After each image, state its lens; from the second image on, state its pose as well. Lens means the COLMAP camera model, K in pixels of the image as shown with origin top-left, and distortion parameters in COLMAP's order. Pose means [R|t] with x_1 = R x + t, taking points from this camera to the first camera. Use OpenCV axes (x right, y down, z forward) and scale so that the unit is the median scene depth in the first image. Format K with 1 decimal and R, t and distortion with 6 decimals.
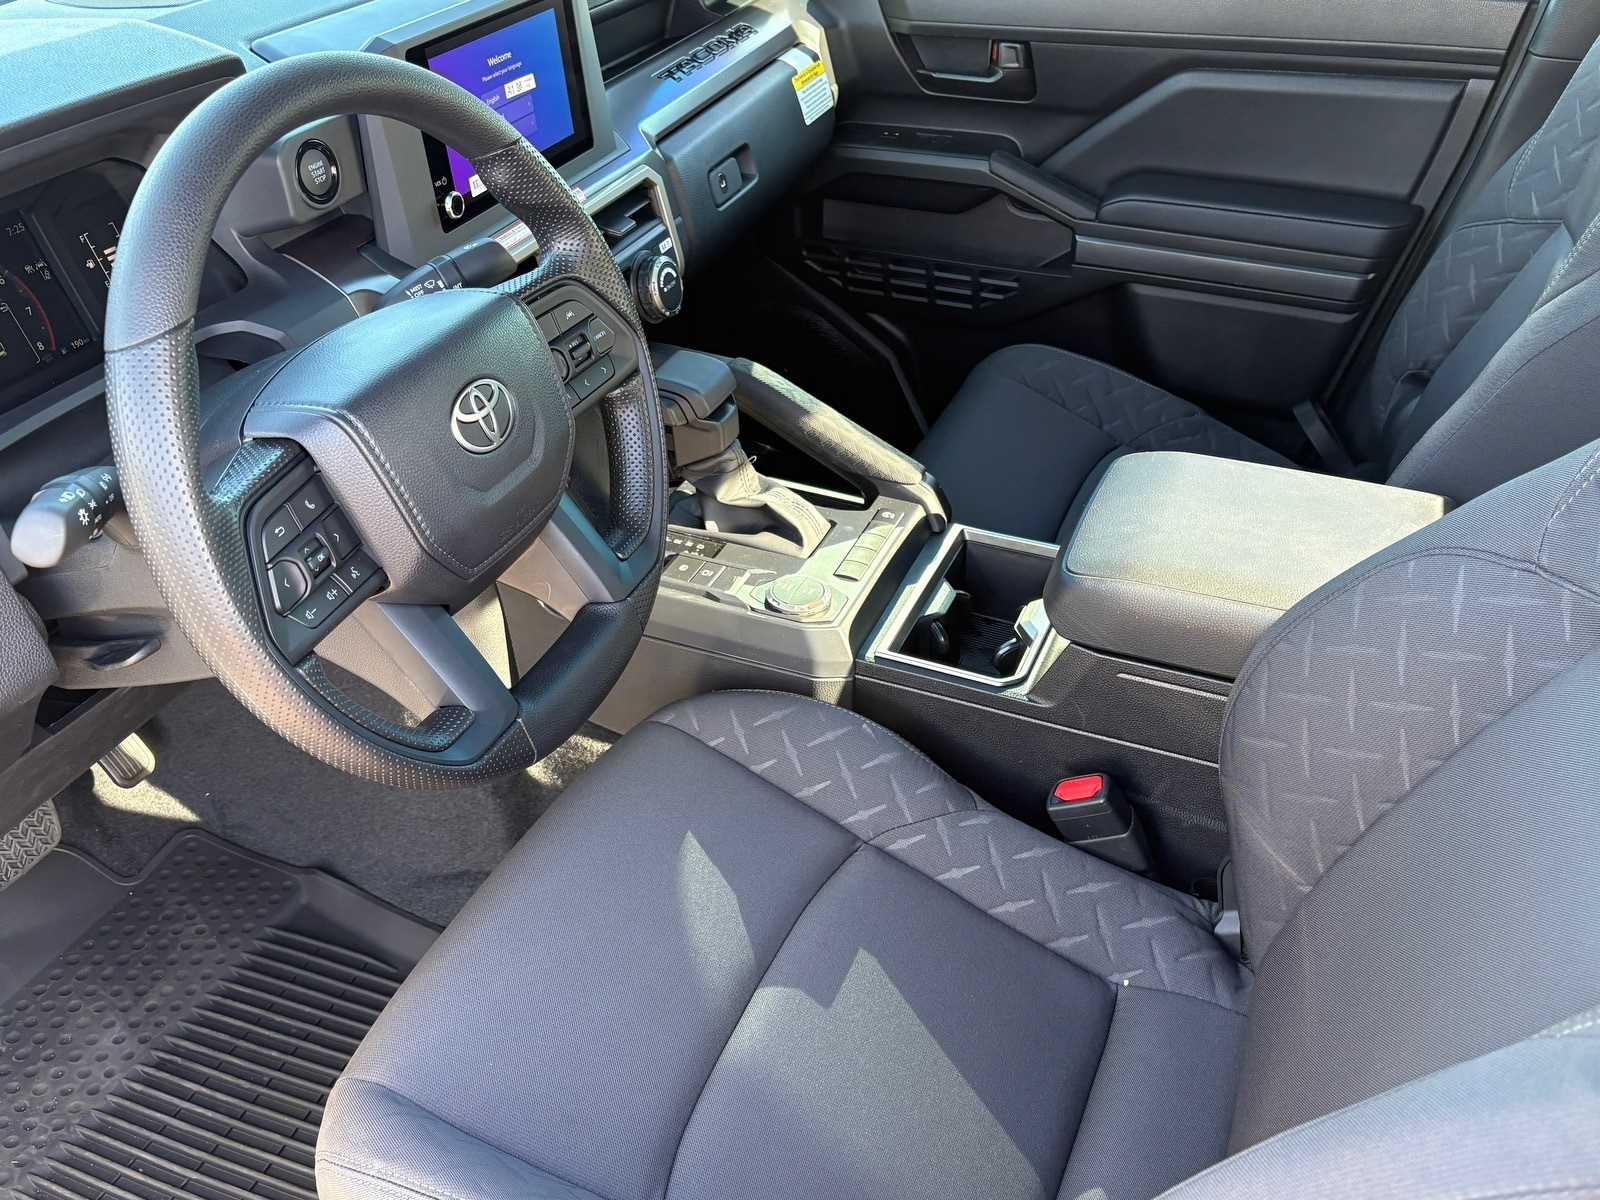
lens RADIAL K [[1464.5, 0, 807.1], [0, 1464.5, 615.5], [0, 0, 1]] dist [0.020136, 0.000000]
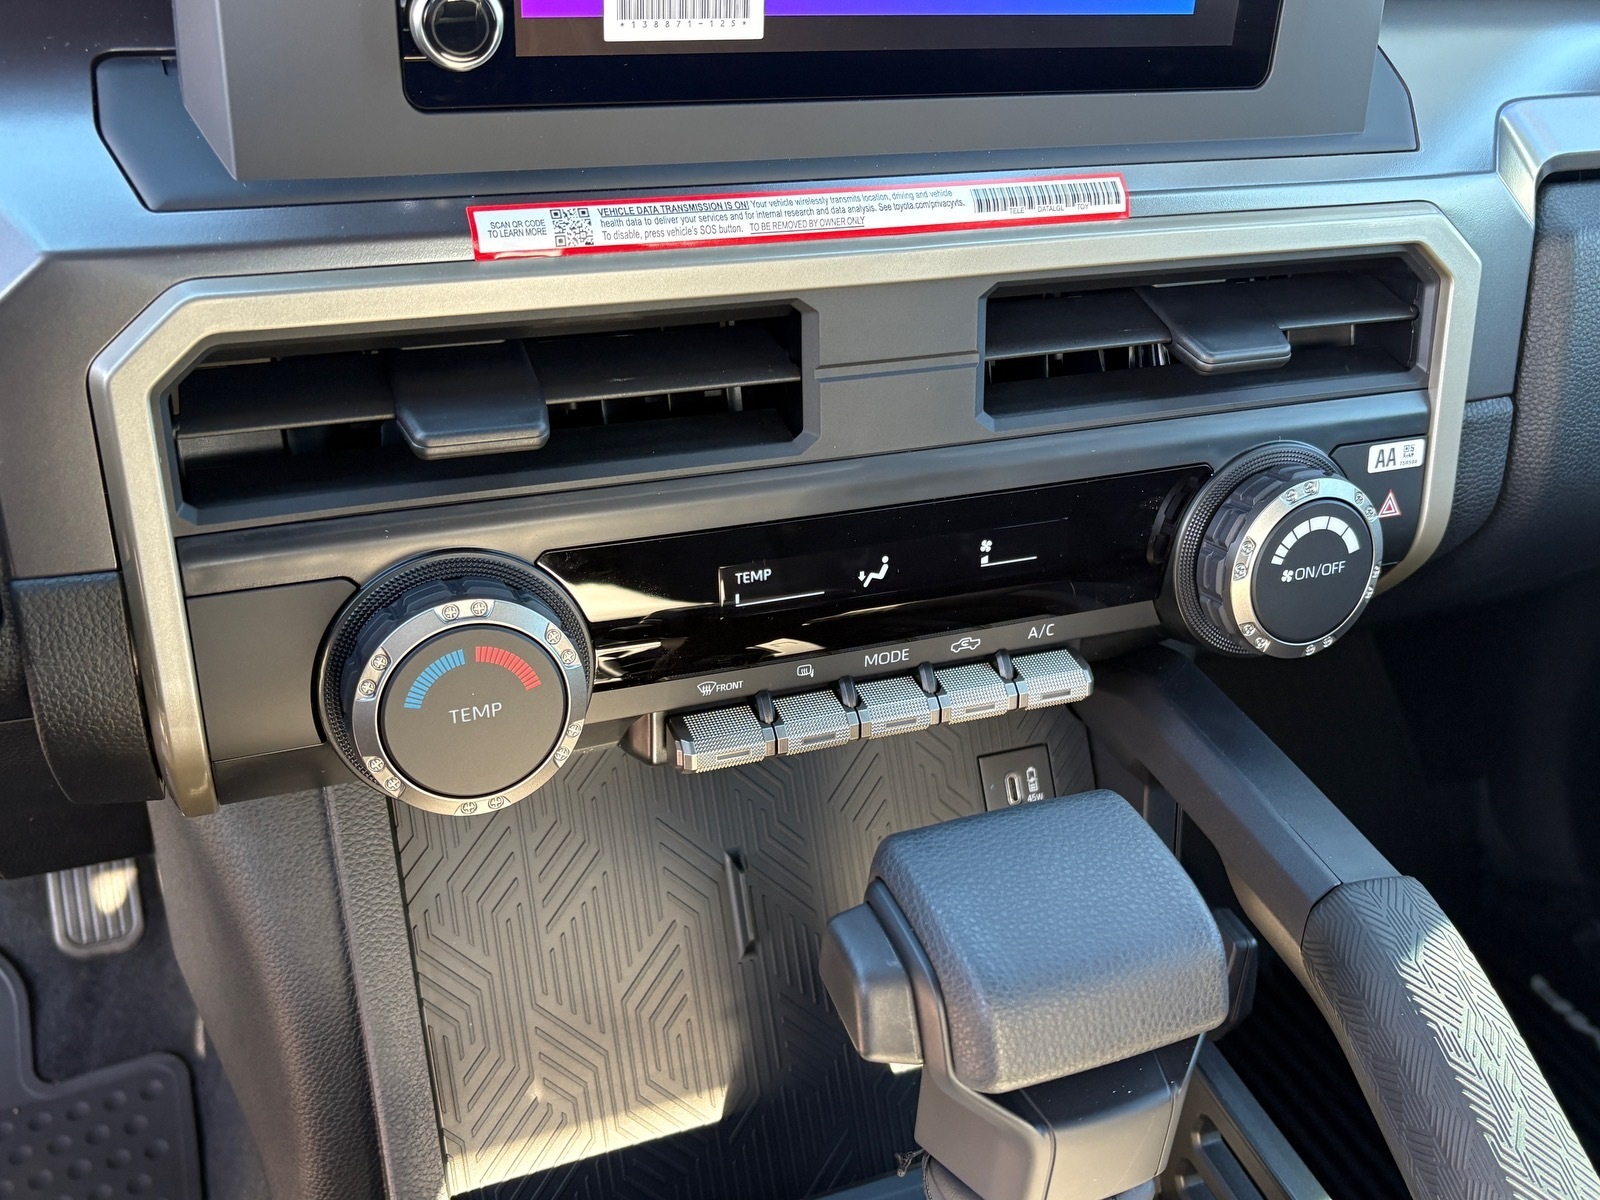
lens RADIAL K [[1522.5, 0, 807.4], [0, 1522.5, 603.3], [0, 0, 1]] dist [0.009120, 0.000000]
pose [[0.697879, 0.422538, -0.578297, 0.024264], [-0.467174, 0.880573, 0.079620, -0.210334], [0.542875, 0.214600, 0.811932, 0.734400]]
